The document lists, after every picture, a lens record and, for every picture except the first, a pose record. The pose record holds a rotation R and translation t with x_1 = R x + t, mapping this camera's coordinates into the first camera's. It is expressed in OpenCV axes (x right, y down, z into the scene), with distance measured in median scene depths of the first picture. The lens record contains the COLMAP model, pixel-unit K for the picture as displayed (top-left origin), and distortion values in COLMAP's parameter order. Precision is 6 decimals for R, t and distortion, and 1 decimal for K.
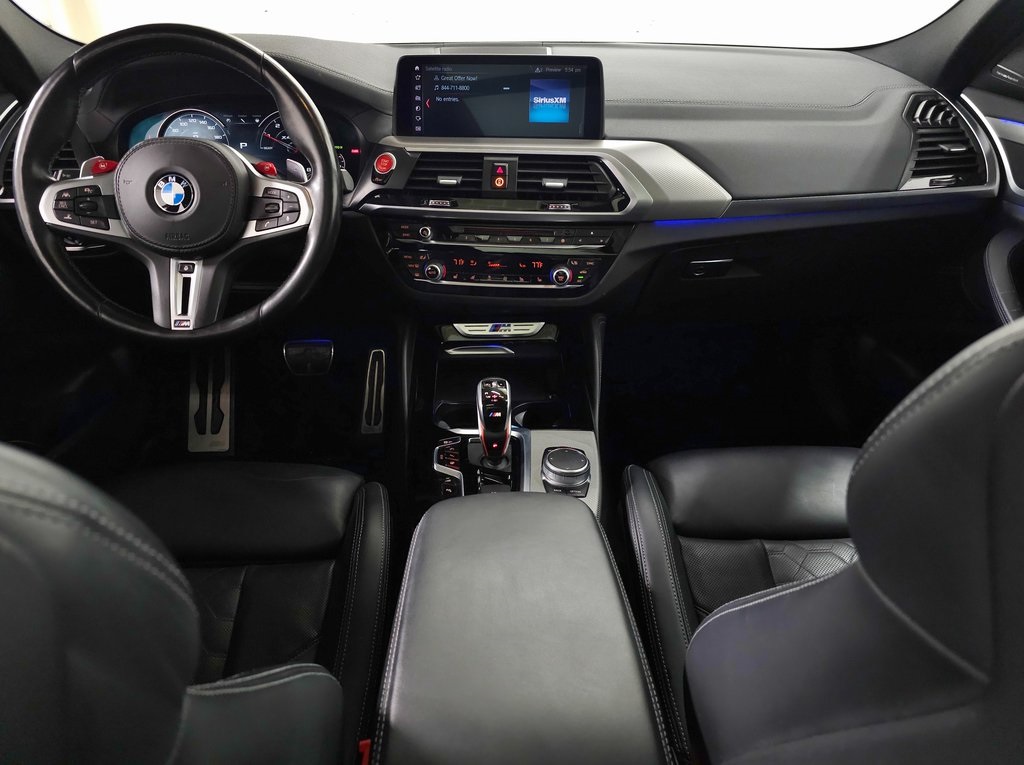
lens RADIAL K [[718.0, 0, 547.6], [0, 718.0, 434.3], [0, 0, 1]] dist [-0.005026, -0.032072]
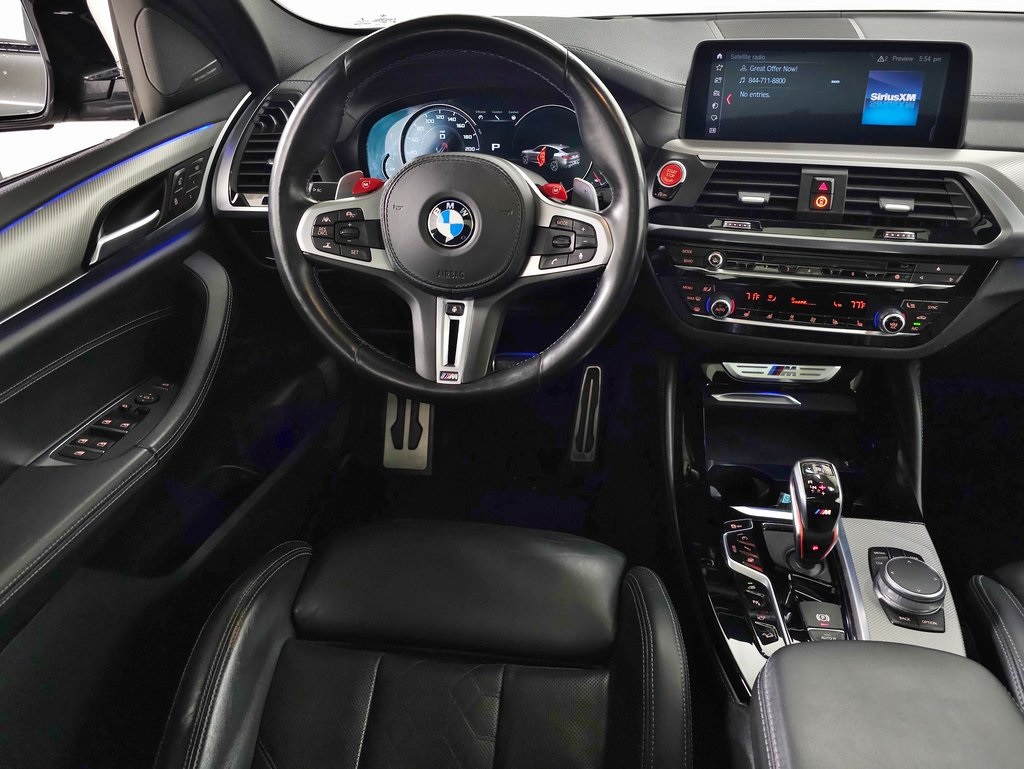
lens RADIAL K [[737.0, 0, 505.4], [0, 737.0, 390.3], [0, 0, 1]] dist [0.012897, -0.044257]
pose [[0.981546, 0.064560, -0.179996, -0.250634], [-0.061678, 0.997863, 0.021569, -0.140712], [0.181004, -0.010069, 0.983431, 0.135162]]
